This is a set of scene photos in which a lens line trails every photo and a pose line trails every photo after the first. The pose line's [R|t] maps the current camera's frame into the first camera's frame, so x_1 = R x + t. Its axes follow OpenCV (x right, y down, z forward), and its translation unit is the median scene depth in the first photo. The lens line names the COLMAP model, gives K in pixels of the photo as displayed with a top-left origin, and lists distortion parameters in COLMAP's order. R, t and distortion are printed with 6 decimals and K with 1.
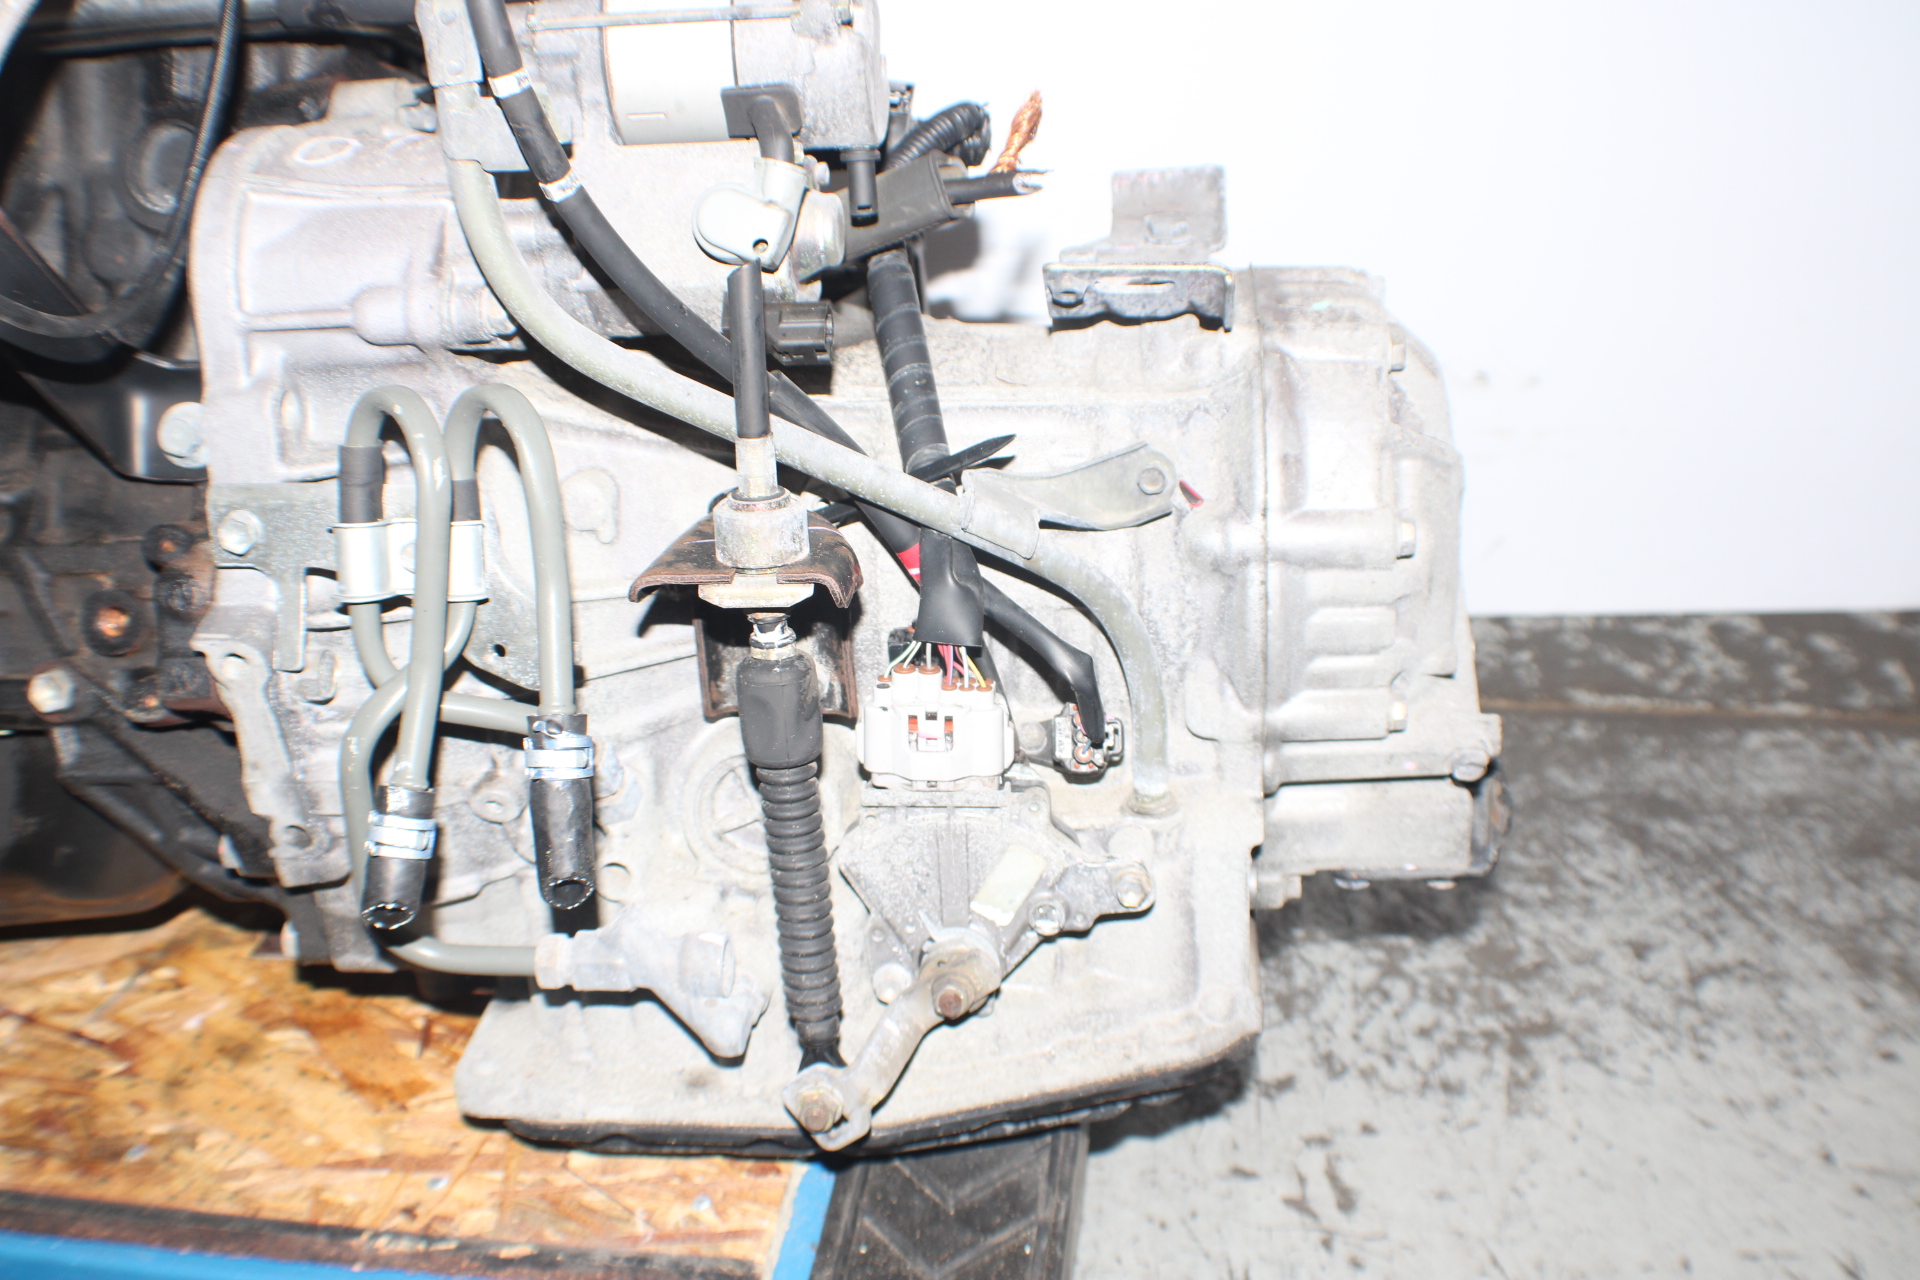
lens RADIAL K [[2689.5, 0, 961.8], [0, 2689.5, 638.9], [0, 0, 1]] dist [-0.009617, 0.000000]
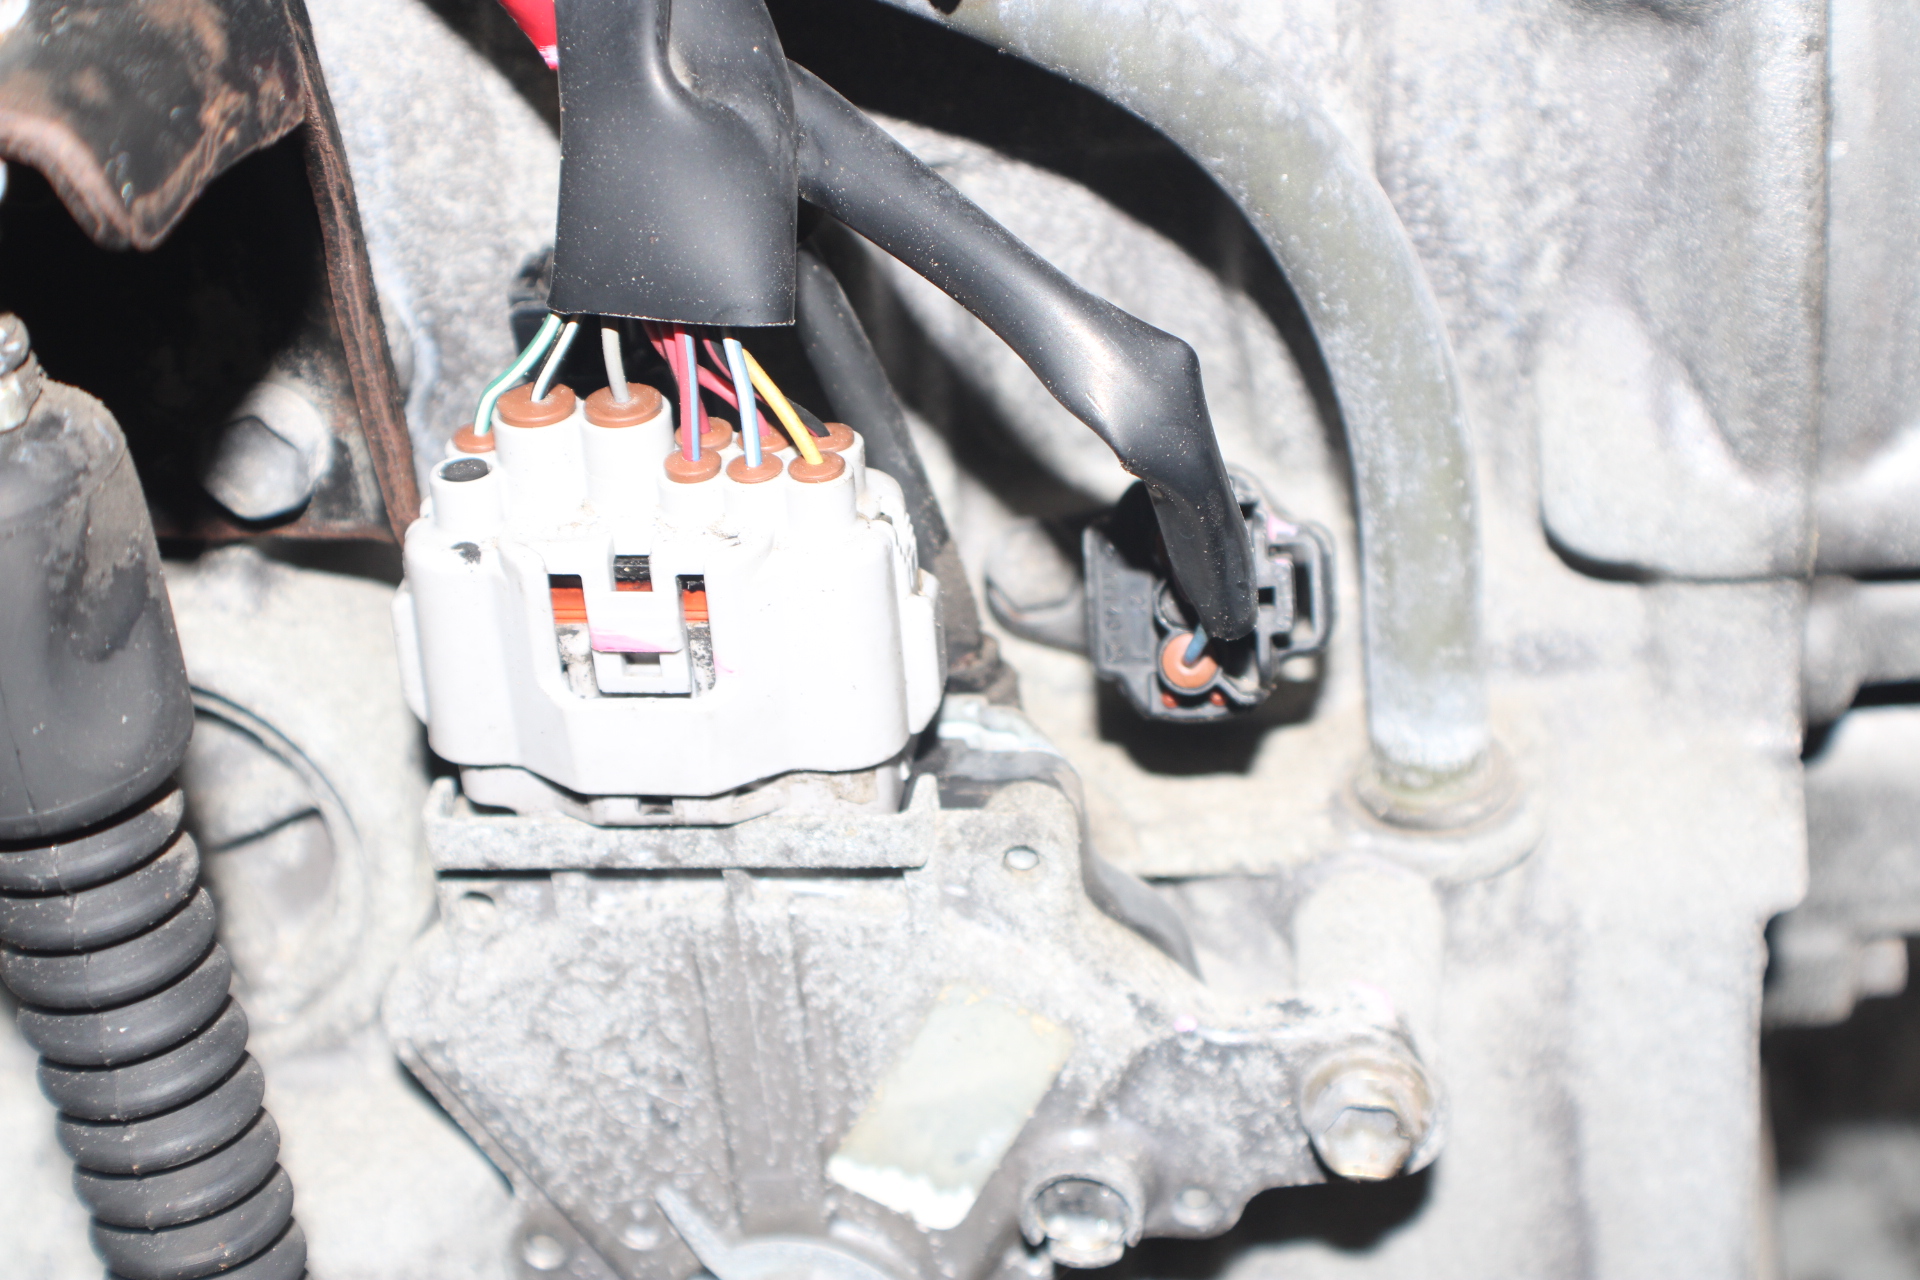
lens RADIAL K [[3719.9, 0, 957.0], [0, 3719.9, 639.1], [0, 0, 1]] dist [-0.040632, 0.000000]
pose [[0.996746, -0.028896, -0.075249, 0.050324], [0.040670, 0.986281, 0.159989, -0.024972], [0.069594, -0.162529, 0.984246, 0.601437]]
